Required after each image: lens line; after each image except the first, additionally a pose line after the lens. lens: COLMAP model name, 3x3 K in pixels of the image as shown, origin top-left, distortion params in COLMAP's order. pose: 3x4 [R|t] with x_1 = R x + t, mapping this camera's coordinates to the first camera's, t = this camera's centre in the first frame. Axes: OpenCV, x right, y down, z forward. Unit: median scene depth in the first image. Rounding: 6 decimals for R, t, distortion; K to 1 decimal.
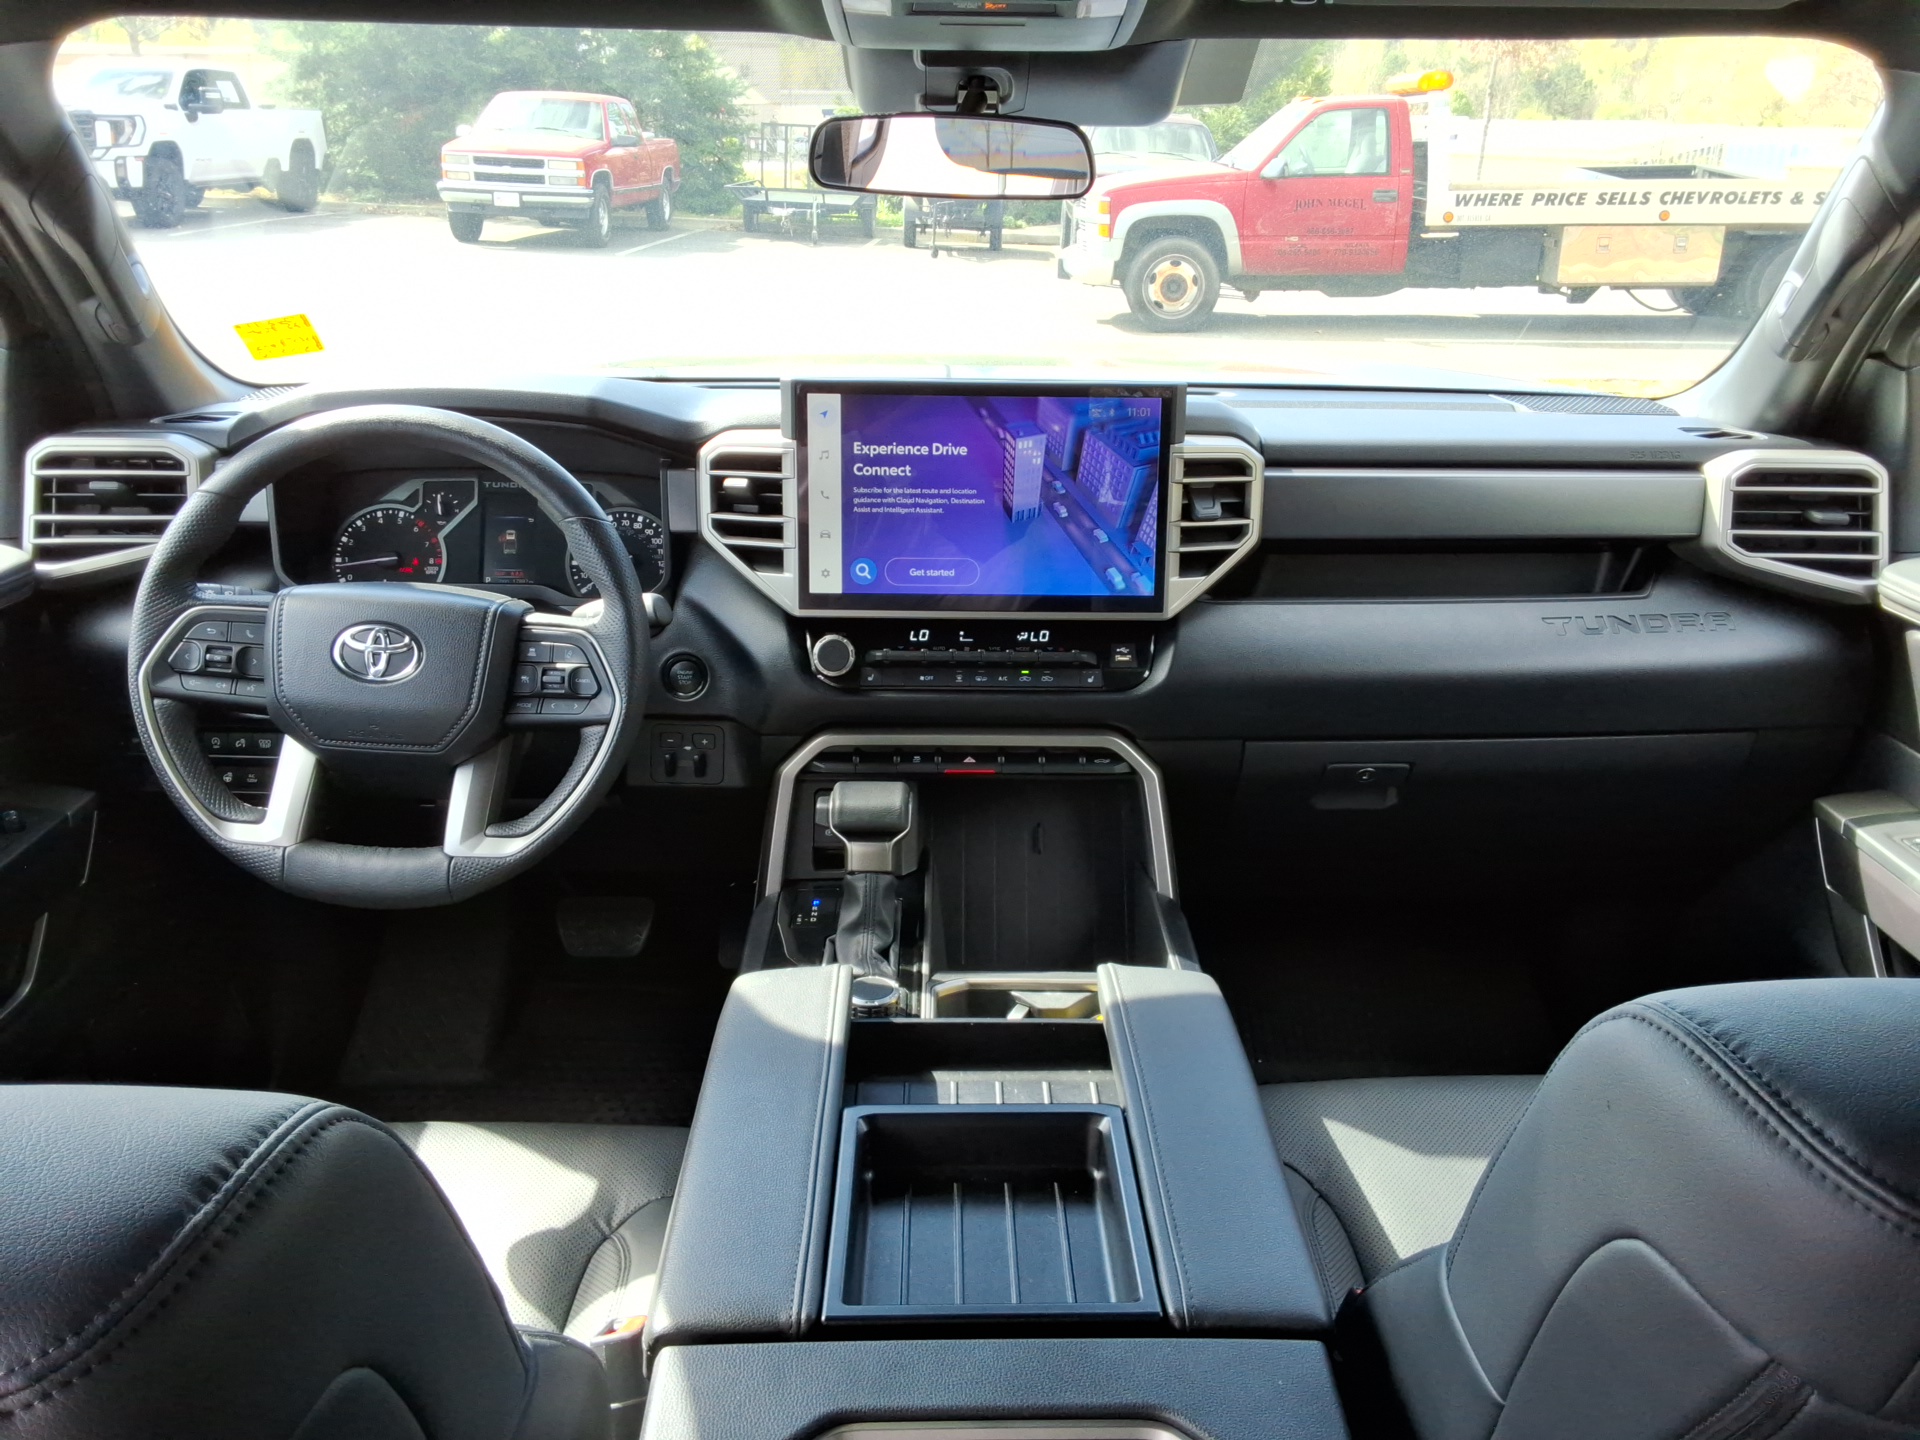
lens RADIAL K [[1521.4, 0, 974.0], [0, 1521.4, 725.0], [0, 0, 1]] dist [0.108655, -0.164039]
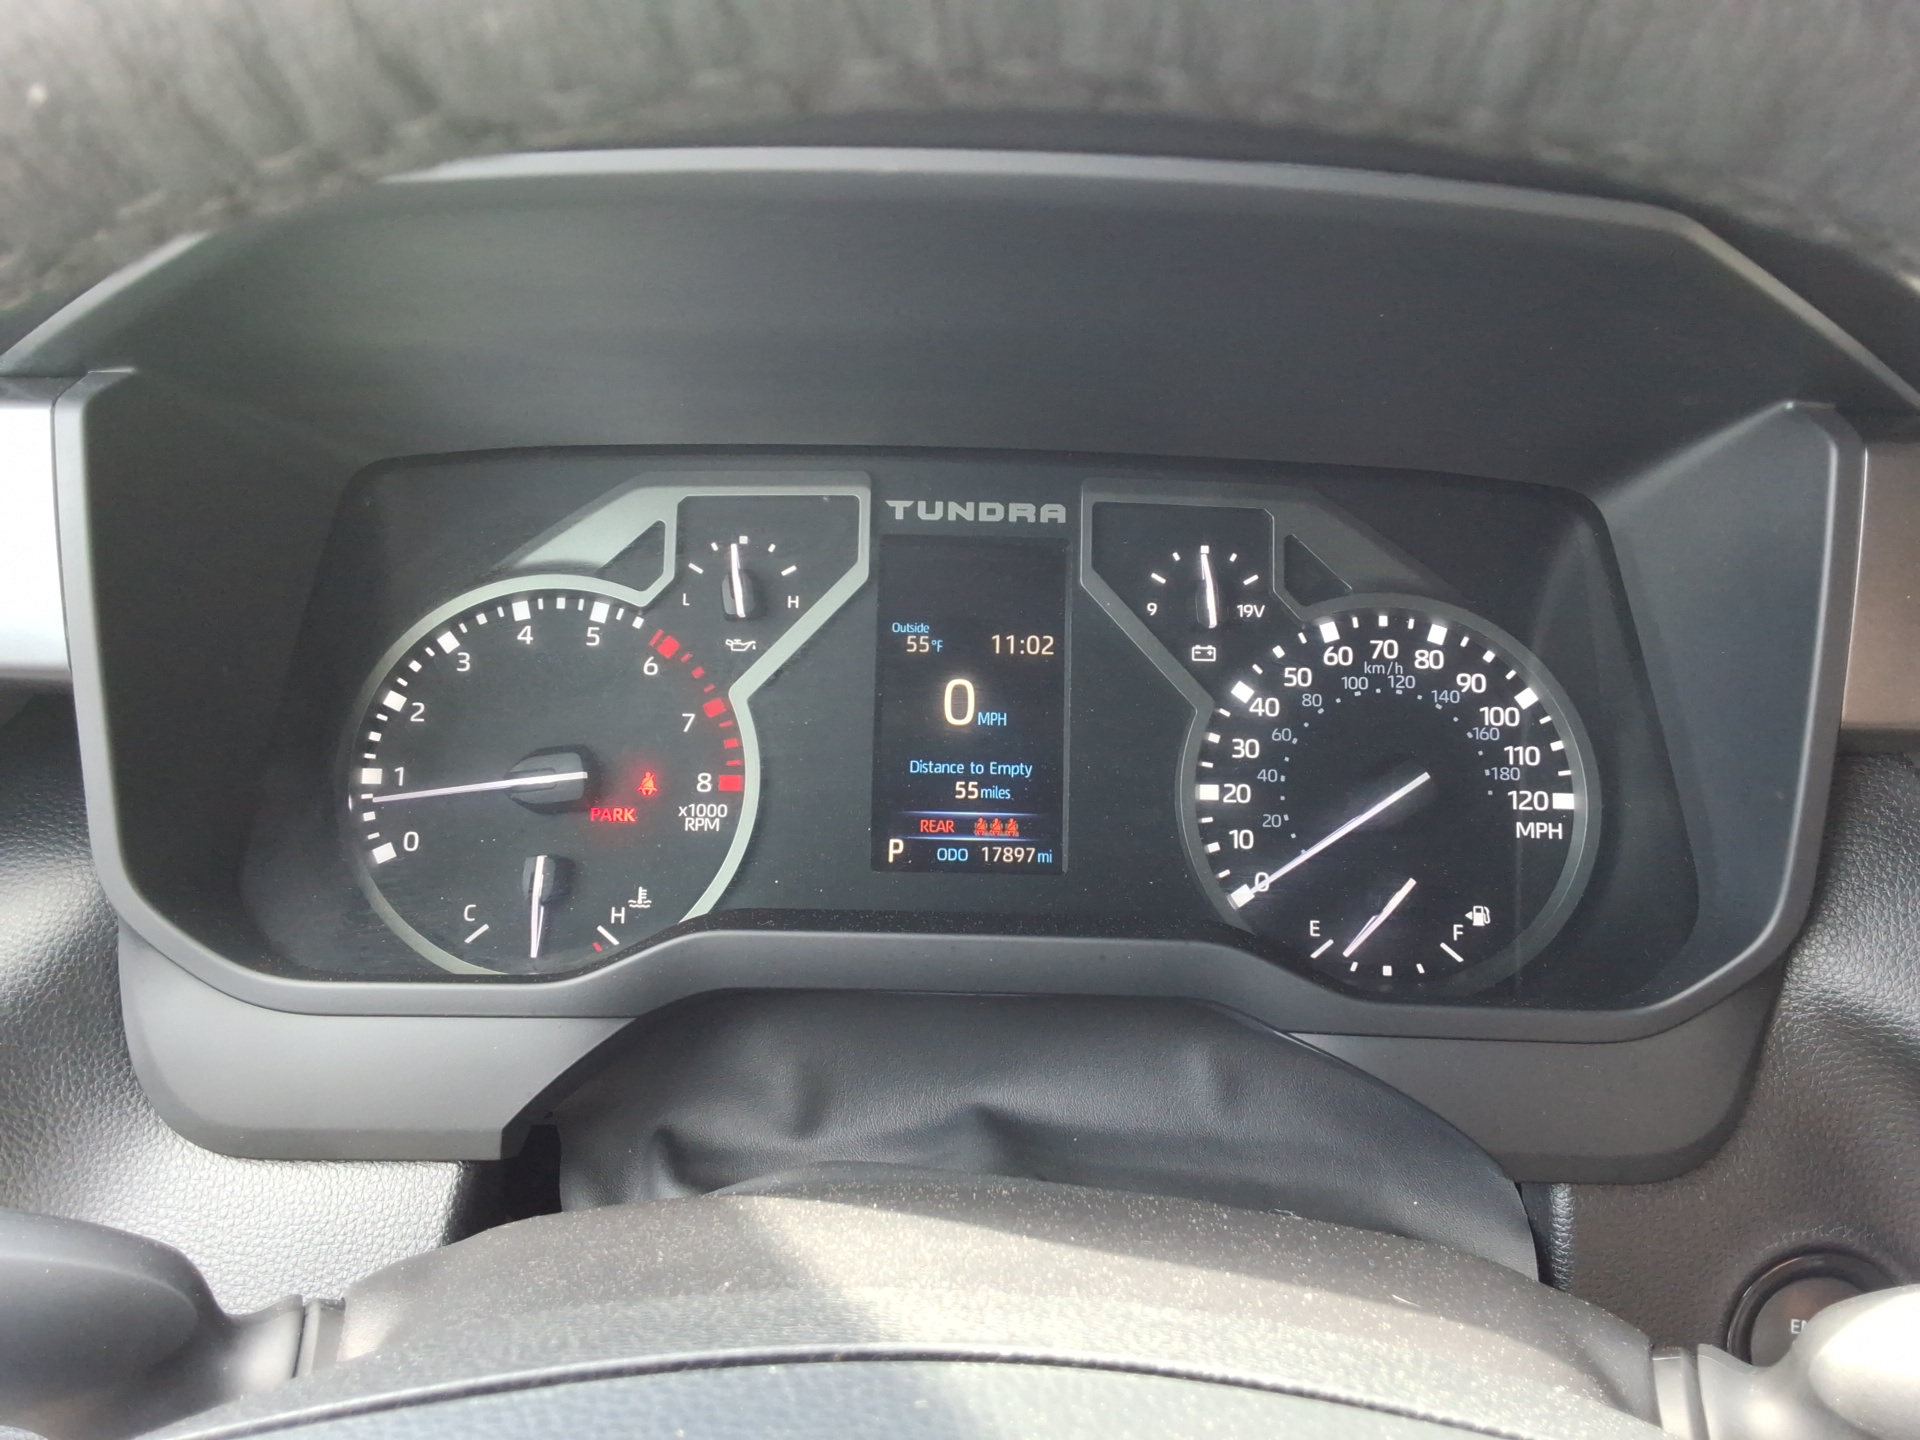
lens RADIAL K [[1521.4, 0, 989.8], [0, 1521.4, 690.4], [0, 0, 1]] dist [0.108655, -0.164039]
pose [[0.999731, 0.015201, -0.017523, -0.312887], [-0.015697, 0.999469, -0.028539, -0.122569], [0.017080, 0.028807, 0.999439, 0.765885]]
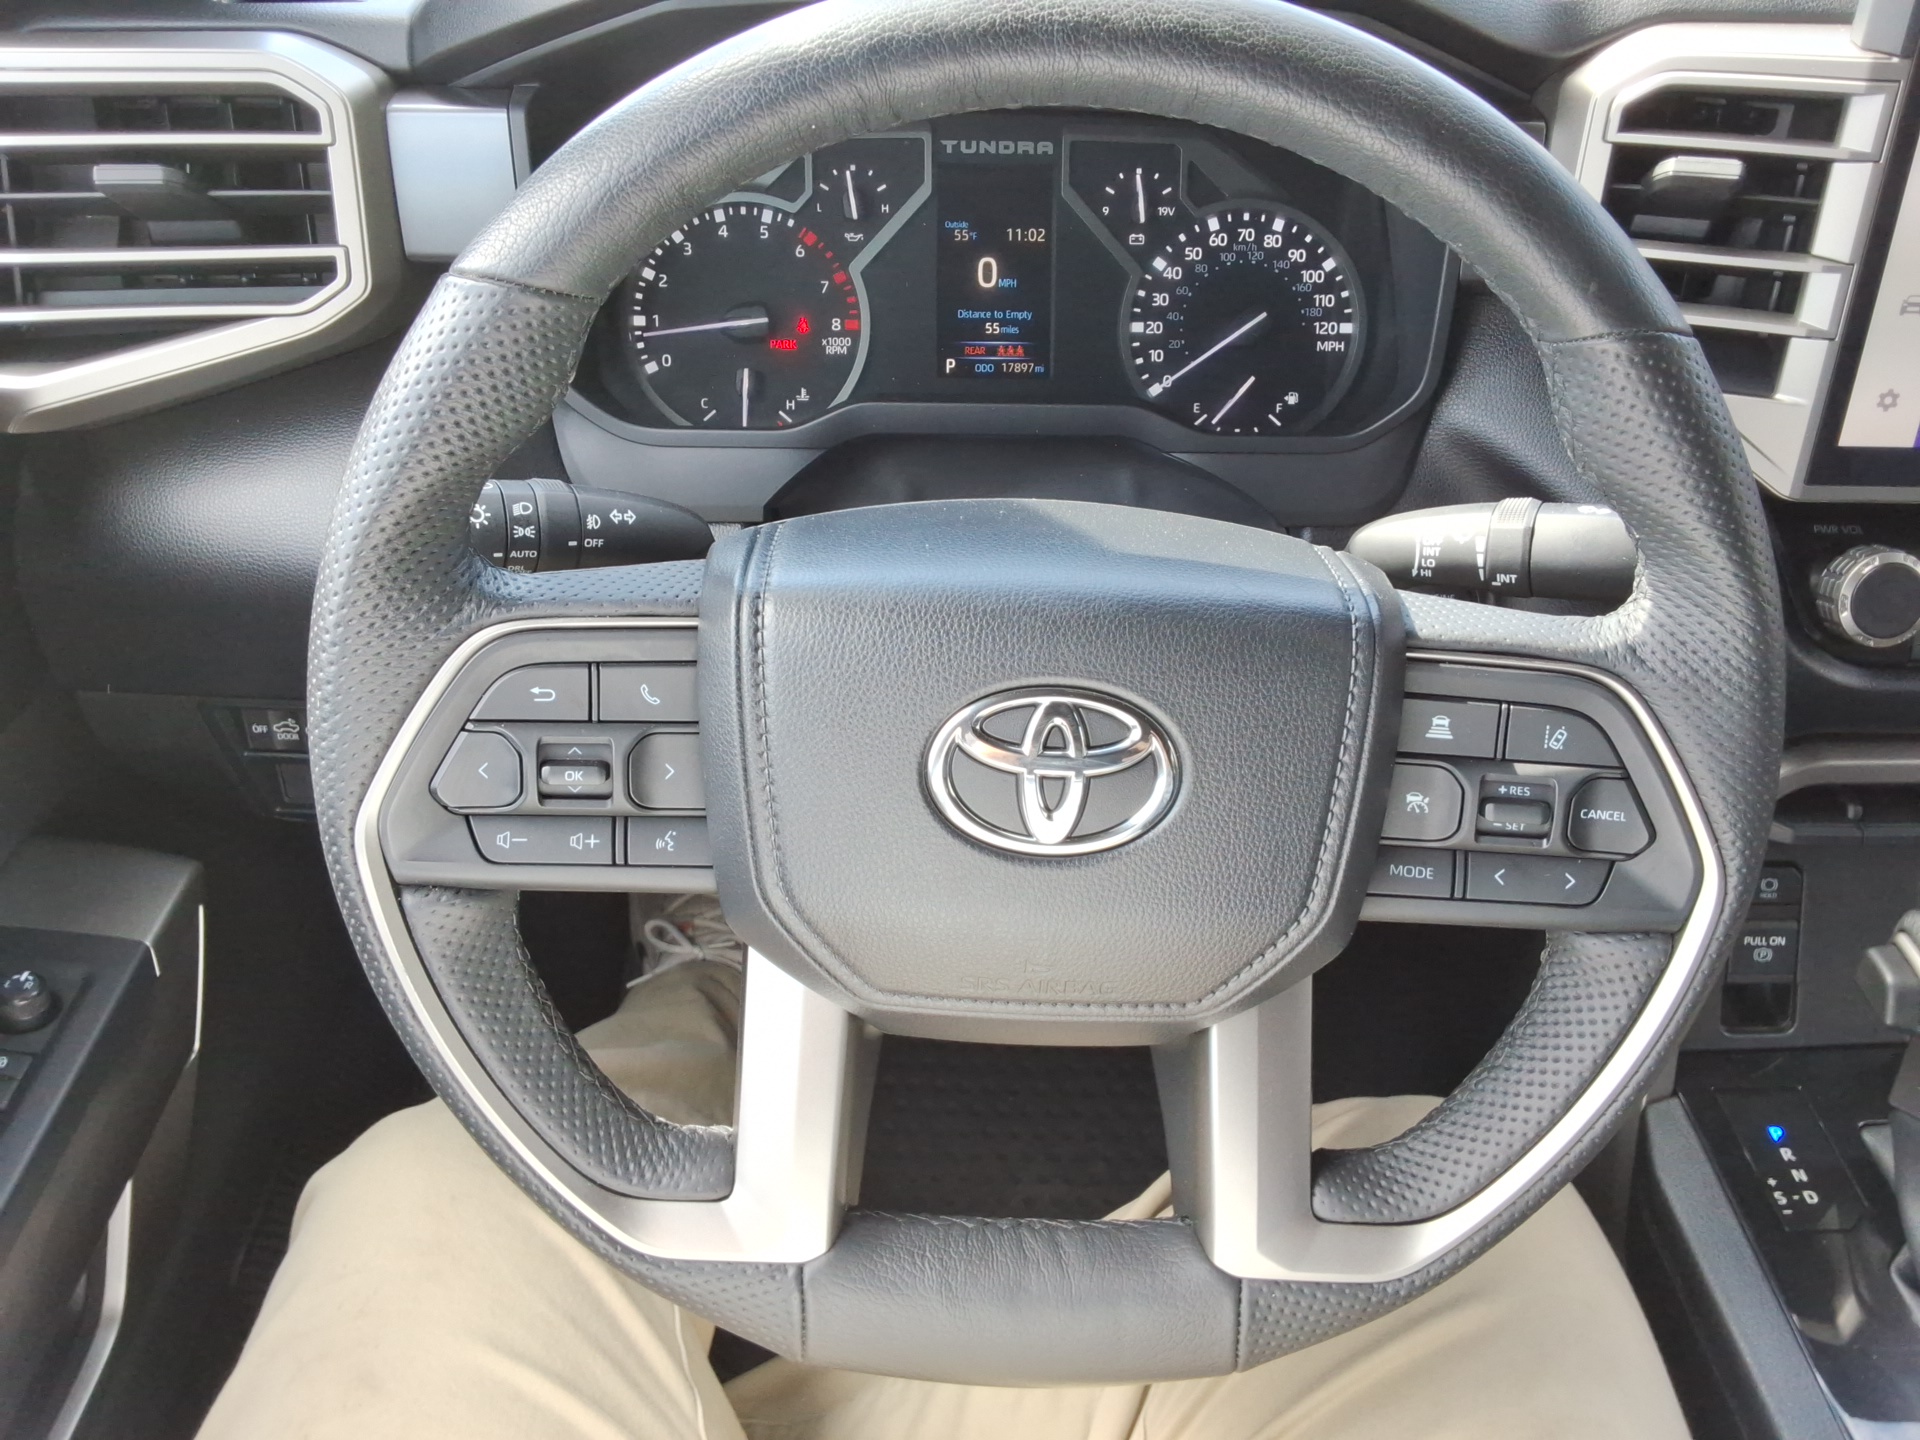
lens RADIAL K [[1521.4, 0, 976.4], [0, 1521.4, 701.3], [0, 0, 1]] dist [0.108655, -0.164039]
pose [[0.999983, 0.004634, 0.003557, -0.328732], [-0.005378, 0.967956, 0.251064, -0.118977], [-0.002280, -0.251079, 0.967964, 0.553076]]
